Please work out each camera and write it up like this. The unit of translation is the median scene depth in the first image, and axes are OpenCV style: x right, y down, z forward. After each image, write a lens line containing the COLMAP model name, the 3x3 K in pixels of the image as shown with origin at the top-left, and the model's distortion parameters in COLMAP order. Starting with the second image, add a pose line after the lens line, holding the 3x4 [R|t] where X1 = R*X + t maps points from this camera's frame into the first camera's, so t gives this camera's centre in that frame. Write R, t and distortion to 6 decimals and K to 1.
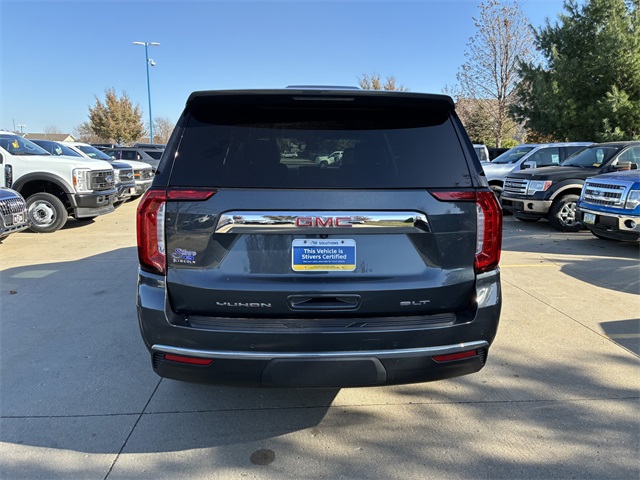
lens RADIAL K [[476.1, 0, 320.0], [0, 476.1, 240.0], [0, 0, 1]] dist [0.042957, -0.082878]
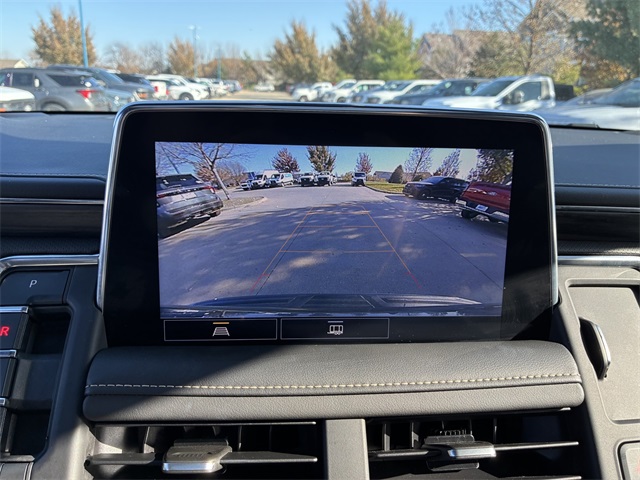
lens RADIAL K [[483.3, 0, 317.4], [0, 483.3, 237.8], [0, 0, 1]] dist [-0.001825, -0.025641]
pose [[0.998964, 0.012208, 0.043843, -0.003560], [-0.017411, 0.992580, 0.120337, -0.029761], [-0.042049, -0.120976, 0.991764, 0.191429]]
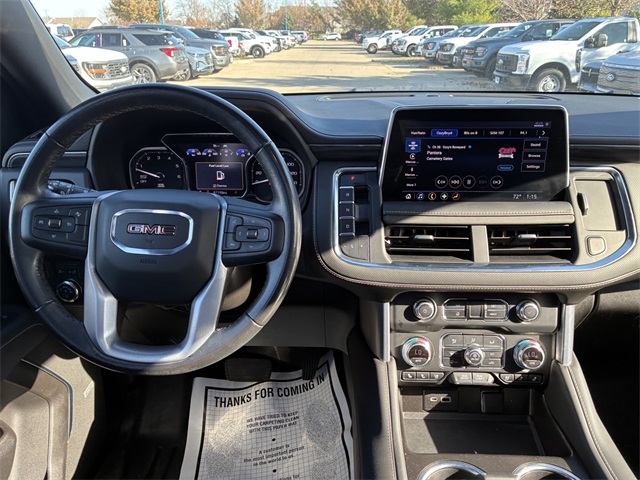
lens RADIAL K [[476.1, 0, 320.0], [0, 476.1, 240.0], [0, 0, 1]] dist [0.042957, -0.082878]
pose [[0.996177, 0.020953, -0.084809, -0.008960], [-0.001483, 0.974725, 0.223402, -0.029962], [0.087346, -0.222422, 0.971030, 0.173941]]
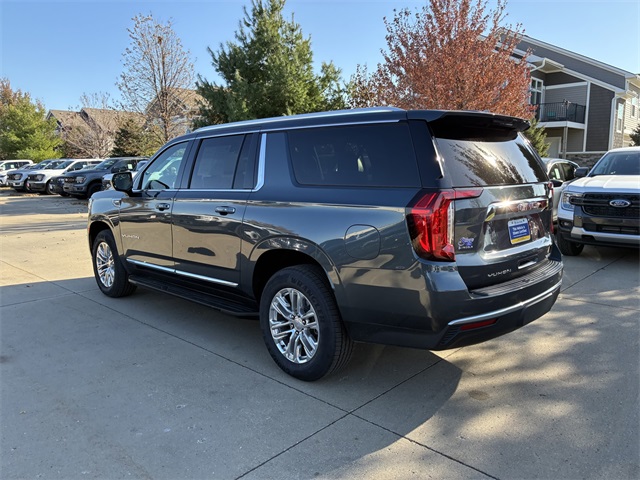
lens RADIAL K [[493.4, 0, 319.4], [0, 493.4, 218.4], [0, 0, 1]] dist [0.004909, 0.003068]
pose [[0.730689, -0.080415, 0.677958, -0.110754], [0.128911, 0.991427, -0.021341, -0.003963], [-0.670430, 0.102990, 0.734791, 0.024575]]
